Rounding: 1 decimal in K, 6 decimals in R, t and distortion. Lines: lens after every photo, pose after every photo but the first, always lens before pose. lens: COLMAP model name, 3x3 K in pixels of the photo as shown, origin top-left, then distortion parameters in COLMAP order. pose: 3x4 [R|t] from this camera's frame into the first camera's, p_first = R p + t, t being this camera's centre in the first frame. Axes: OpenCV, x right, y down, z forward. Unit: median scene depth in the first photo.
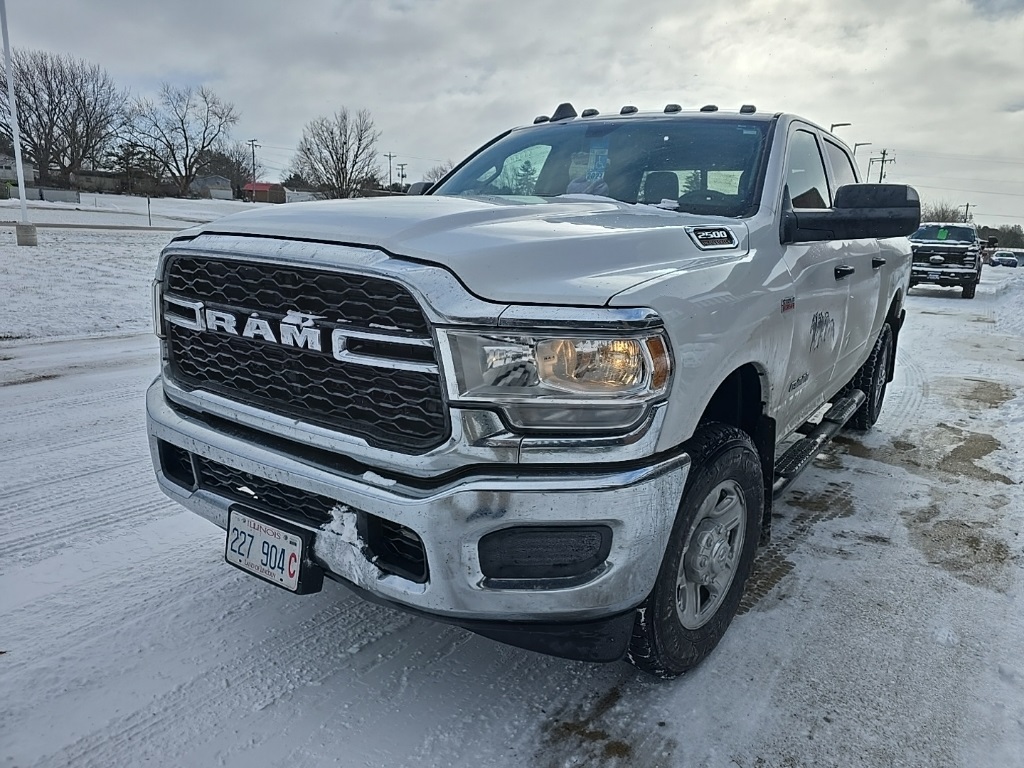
lens RADIAL K [[680.3, 0, 514.6], [0, 680.3, 380.6], [0, 0, 1]] dist [0.074859, -0.057548]
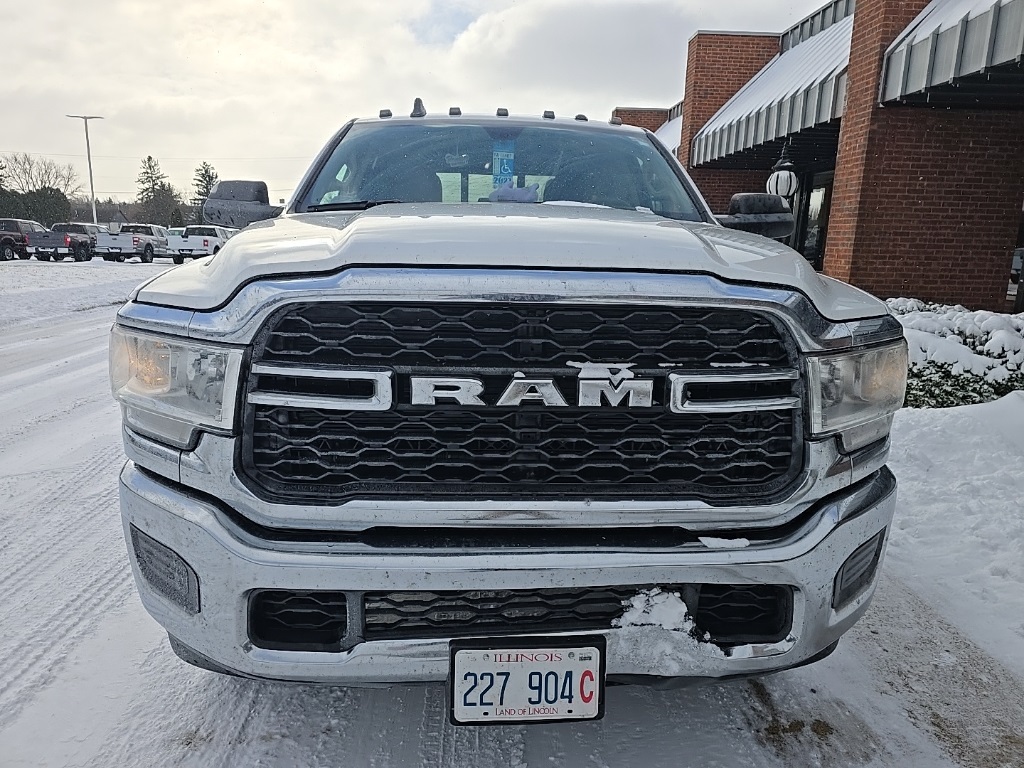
lens RADIAL K [[680.3, 0, 514.6], [0, 680.3, 380.6], [0, 0, 1]] dist [0.074859, -0.057548]
pose [[0.794969, -0.153226, 0.586980, -0.849044], [0.145421, 0.987498, 0.060829, -0.140516], [-0.588962, 0.037002, 0.807313, 0.438797]]
